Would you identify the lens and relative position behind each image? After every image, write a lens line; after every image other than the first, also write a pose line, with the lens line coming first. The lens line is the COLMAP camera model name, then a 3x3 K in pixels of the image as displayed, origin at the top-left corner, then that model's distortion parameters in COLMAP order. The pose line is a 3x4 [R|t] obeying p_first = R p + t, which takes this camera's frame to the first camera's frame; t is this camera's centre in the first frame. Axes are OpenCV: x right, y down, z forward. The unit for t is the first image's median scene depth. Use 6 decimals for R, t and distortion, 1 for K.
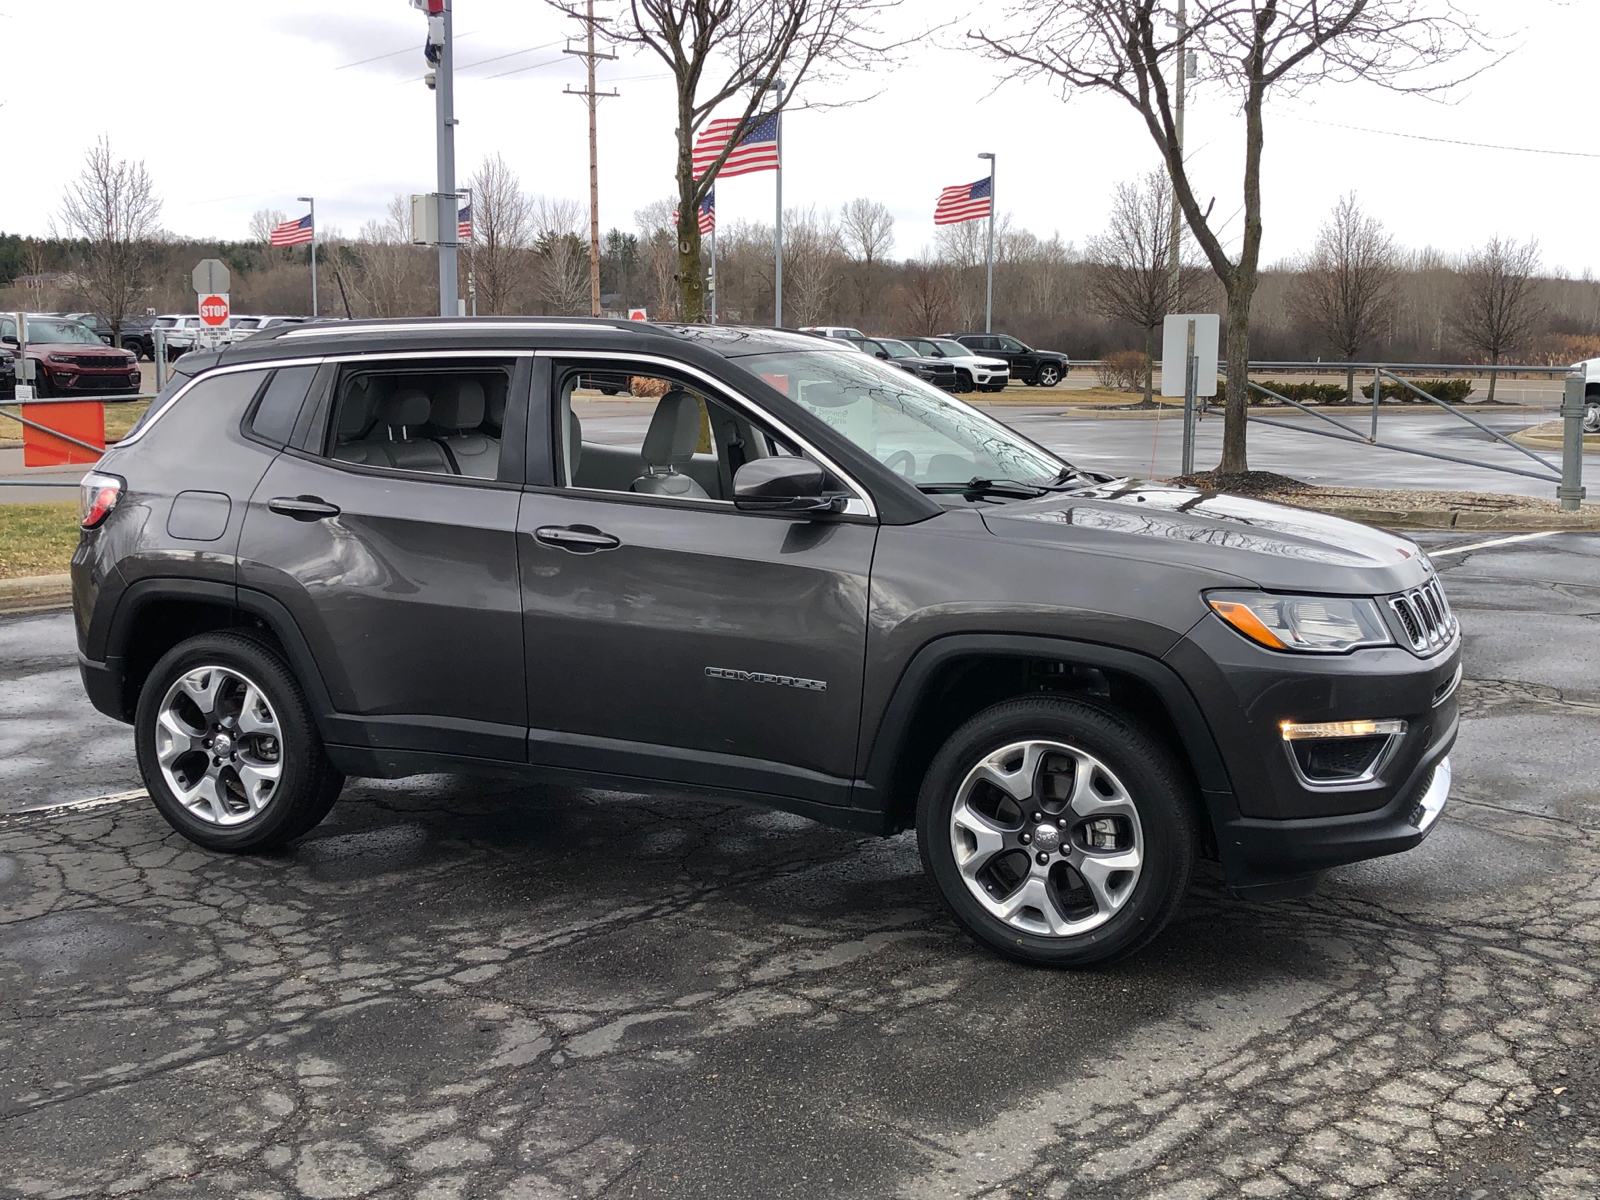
lens RADIAL K [[1772.6, 0, 793.6], [0, 1772.6, 575.2], [0, 0, 1]] dist [0.127038, -0.377044]
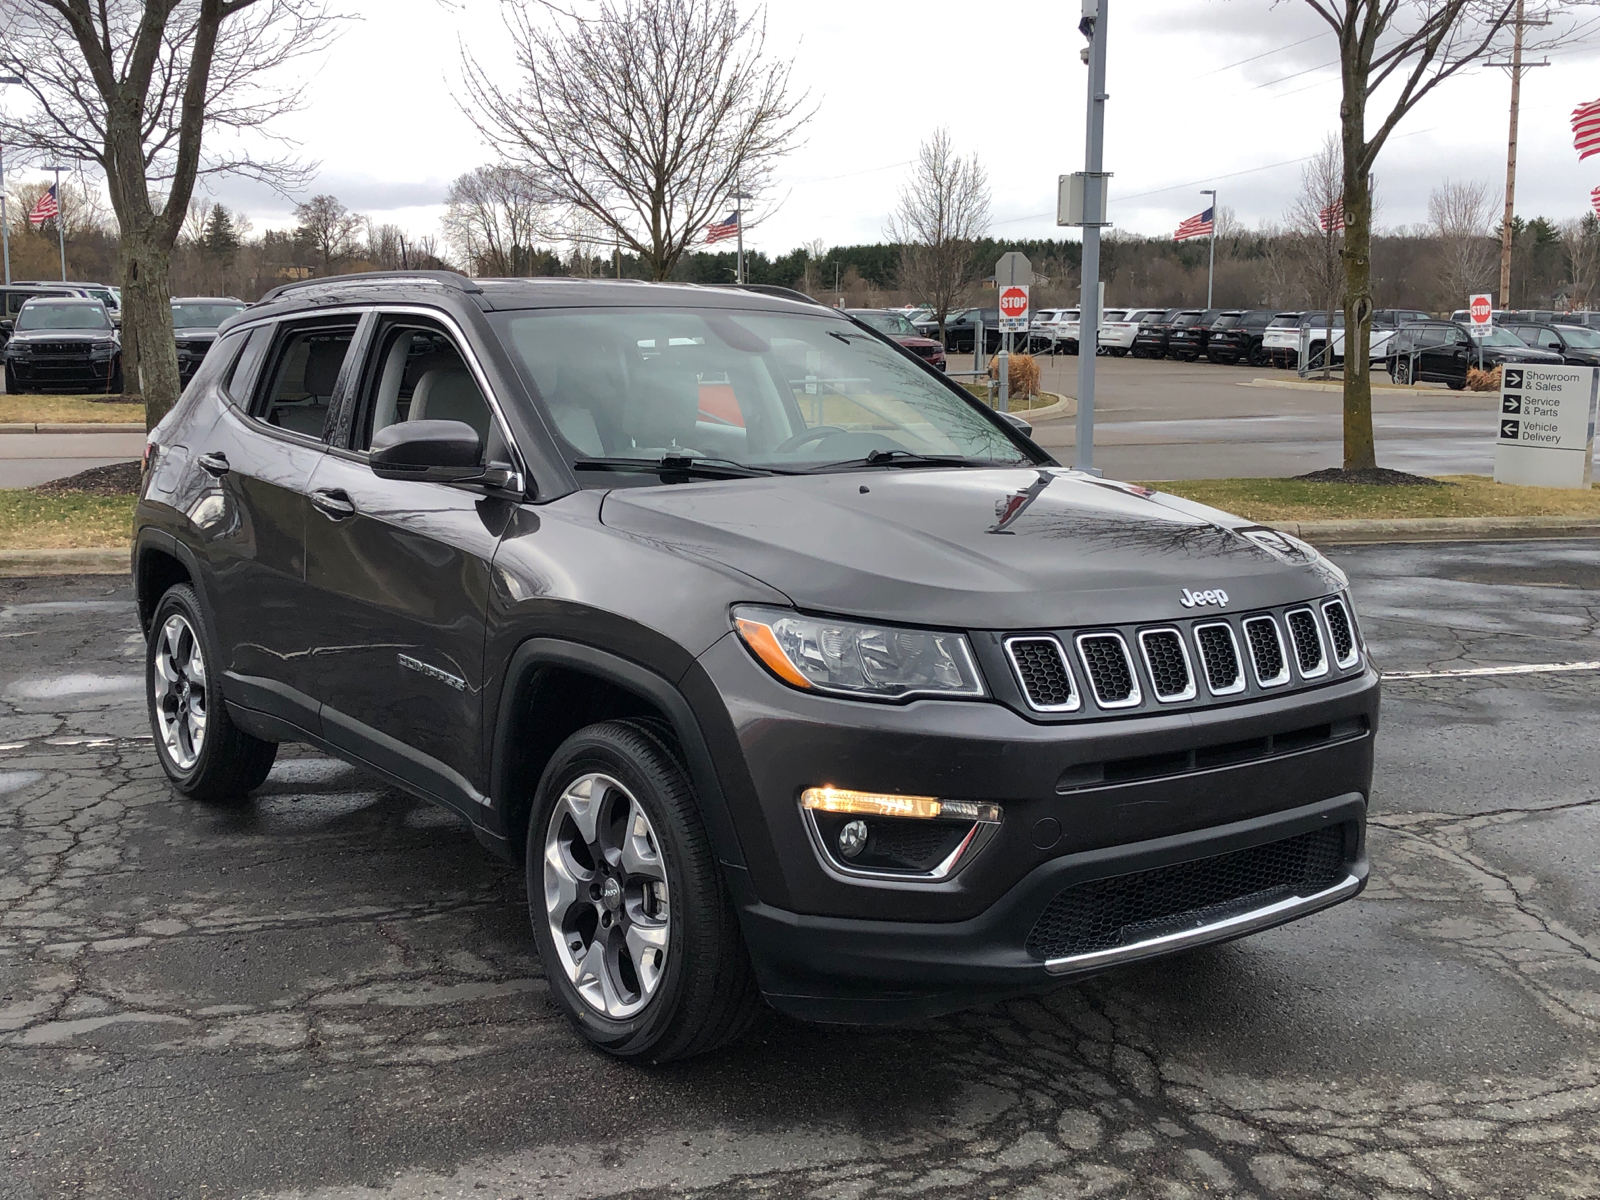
lens RADIAL K [[1772.6, 0, 793.6], [0, 1772.6, 575.2], [0, 0, 1]] dist [0.127038, -0.377044]
pose [[0.871370, 0.067155, -0.486009, 0.563866], [-0.065619, 0.997640, 0.020201, -0.019148], [0.486219, 0.014289, 0.873720, 0.305119]]
